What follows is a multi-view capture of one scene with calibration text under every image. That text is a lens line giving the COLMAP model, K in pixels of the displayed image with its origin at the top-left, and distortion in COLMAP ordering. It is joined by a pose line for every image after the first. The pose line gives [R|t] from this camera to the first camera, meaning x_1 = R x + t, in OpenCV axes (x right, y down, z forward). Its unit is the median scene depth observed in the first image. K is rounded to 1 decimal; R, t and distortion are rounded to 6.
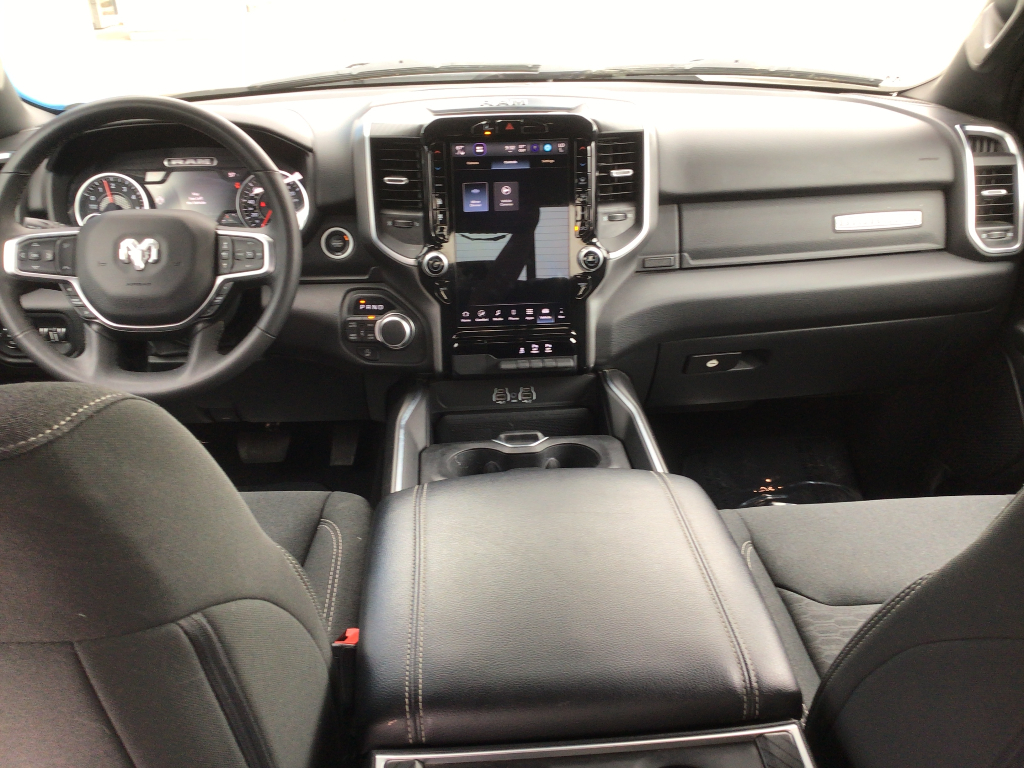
lens RADIAL K [[908.7, 0, 510.1], [0, 908.7, 384.0], [0, 0, 1]] dist [0.086483, -0.127903]
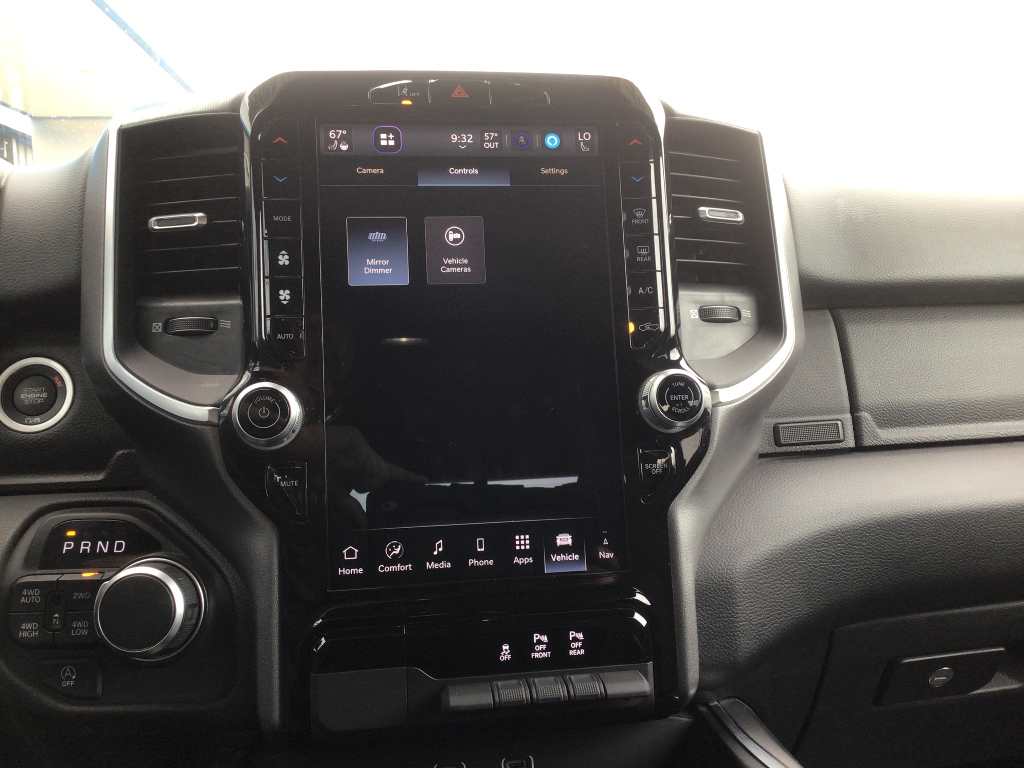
lens RADIAL K [[908.7, 0, 510.1], [0, 908.7, 384.0], [0, 0, 1]] dist [0.086483, -0.127903]
pose [[0.998053, -0.019562, 0.059221, -0.004743], [0.038983, 0.936861, -0.347522, -0.010015], [-0.048684, 0.349154, 0.935800, 0.622545]]
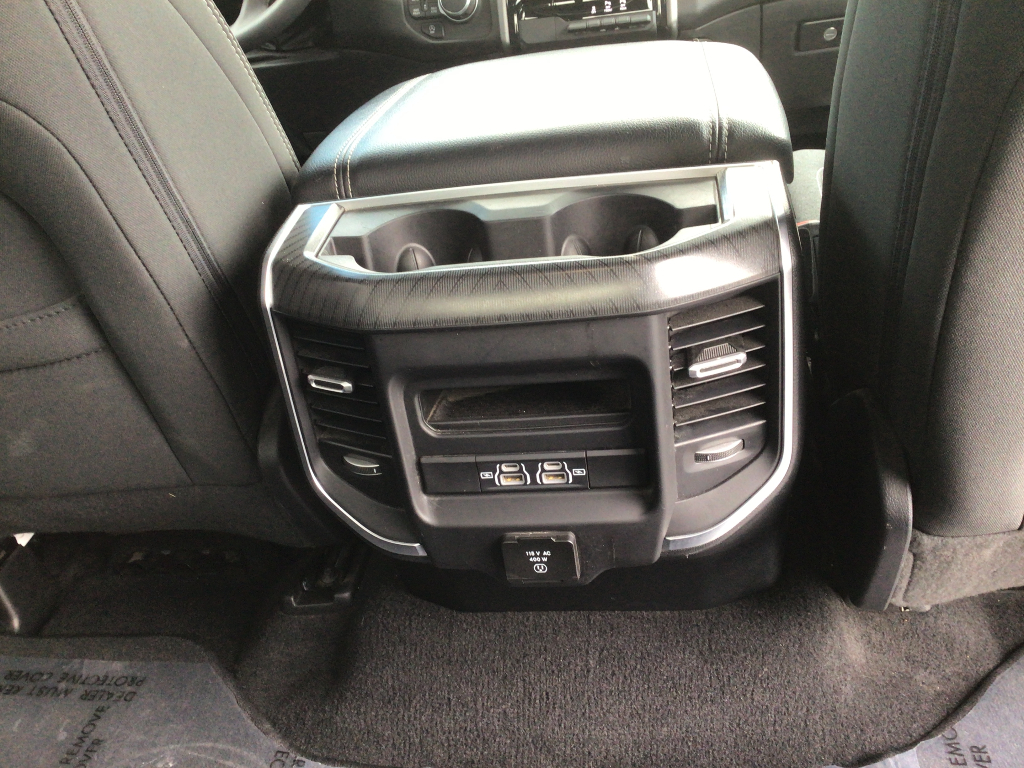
lens RADIAL K [[908.7, 0, 510.1], [0, 908.7, 384.0], [0, 0, 1]] dist [0.086483, -0.127903]
pose [[0.976060, -0.016316, -0.216889, 0.126162], [0.033161, 0.996687, 0.074259, 0.268537], [0.214959, -0.079674, 0.973368, 0.053827]]
